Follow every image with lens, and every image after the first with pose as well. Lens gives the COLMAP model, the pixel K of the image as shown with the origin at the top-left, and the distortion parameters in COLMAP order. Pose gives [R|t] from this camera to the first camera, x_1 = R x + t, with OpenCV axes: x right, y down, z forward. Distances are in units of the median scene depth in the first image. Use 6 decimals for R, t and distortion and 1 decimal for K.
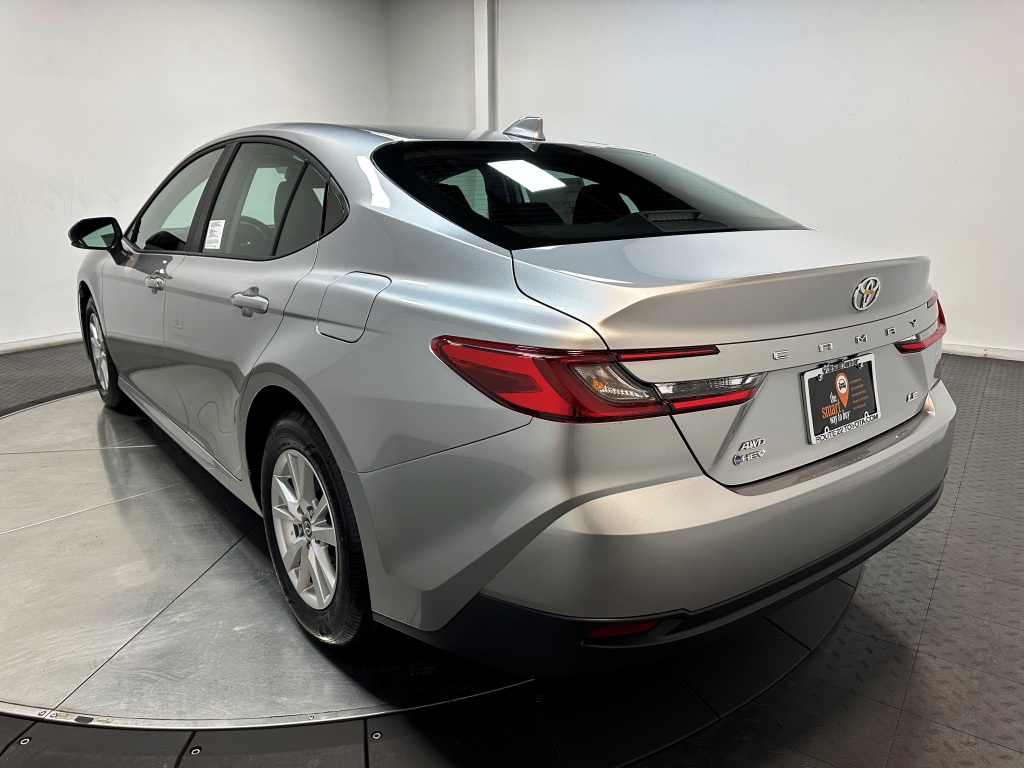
lens RADIAL K [[704.4, 0, 508.9], [0, 704.4, 384.4], [0, 0, 1]] dist [-0.015997, -0.007128]
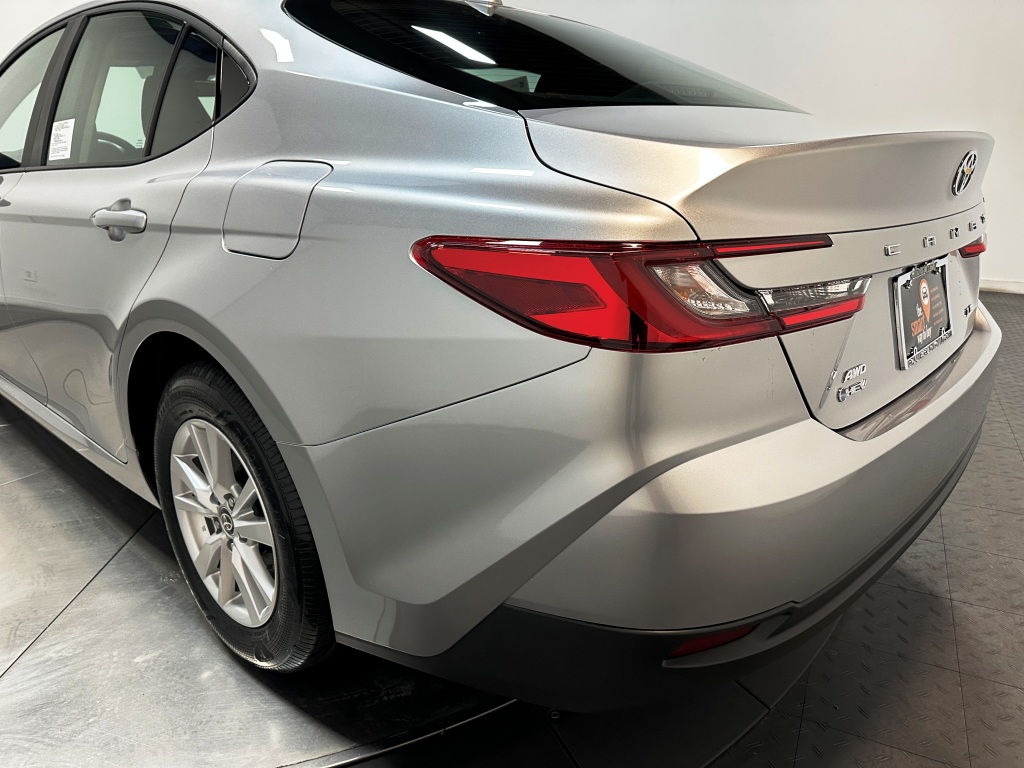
lens RADIAL K [[704.4, 0, 507.1], [0, 704.4, 389.3], [0, 0, 1]] dist [-0.015997, -0.007128]
pose [[0.988016, -0.056962, 0.143455, -0.100351], [0.046244, 0.995960, 0.076970, 0.022250], [-0.147260, -0.069414, 0.986659, 0.252132]]
